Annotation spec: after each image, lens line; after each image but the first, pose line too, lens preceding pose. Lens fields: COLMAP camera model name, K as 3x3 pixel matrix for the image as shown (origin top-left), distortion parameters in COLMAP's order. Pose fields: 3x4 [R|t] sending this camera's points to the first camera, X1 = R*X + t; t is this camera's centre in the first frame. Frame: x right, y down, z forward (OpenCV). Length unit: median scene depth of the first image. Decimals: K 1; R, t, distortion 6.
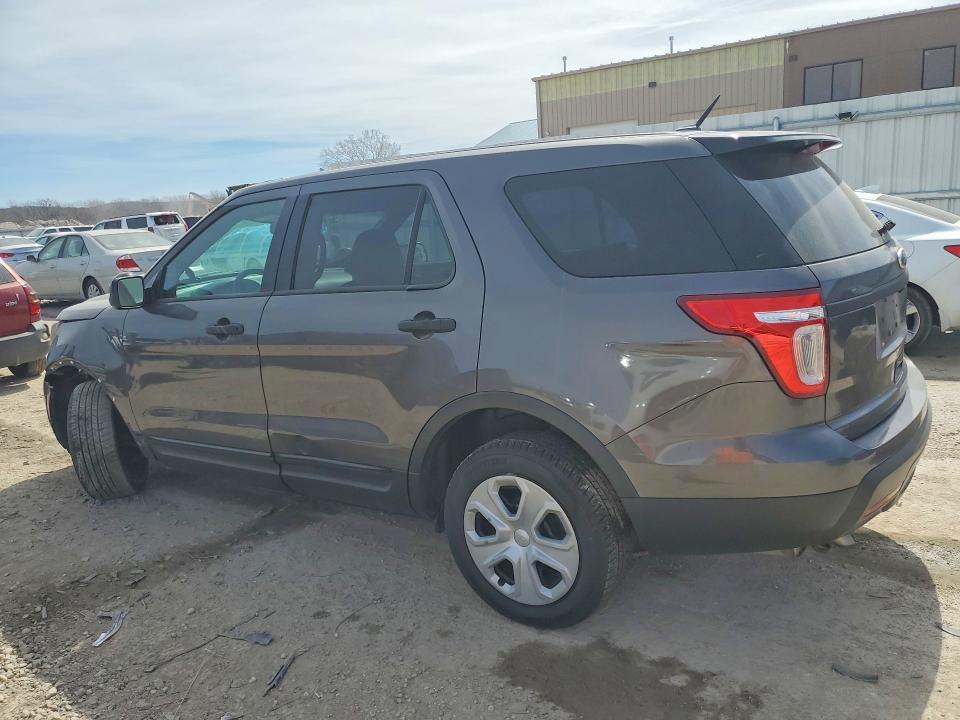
lens RADIAL K [[733.1, 0, 480.0], [0, 733.1, 360.0], [0, 0, 1]] dist [-0.001371, -0.006276]
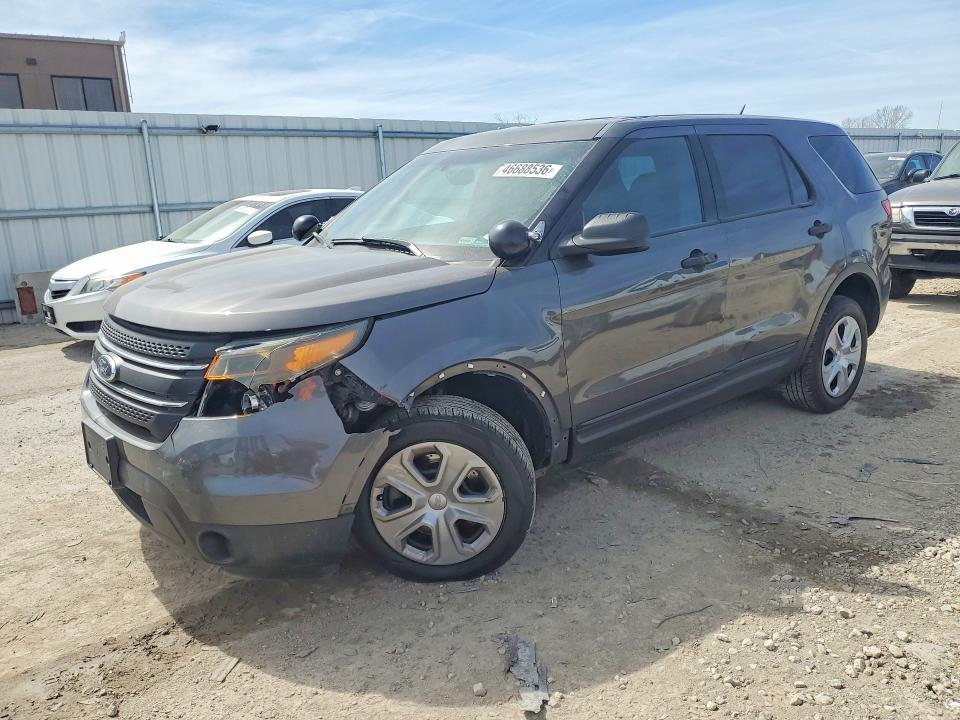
lens RADIAL K [[741.9, 0, 480.0], [0, 741.9, 360.0], [0, 0, 1]] dist [0.005435, 0.000359]
pose [[0.300148, -0.173712, 0.937942, -1.313426], [0.217801, 0.969785, 0.109911, -0.079564], [-0.928695, 0.171295, 0.328913, 0.898215]]
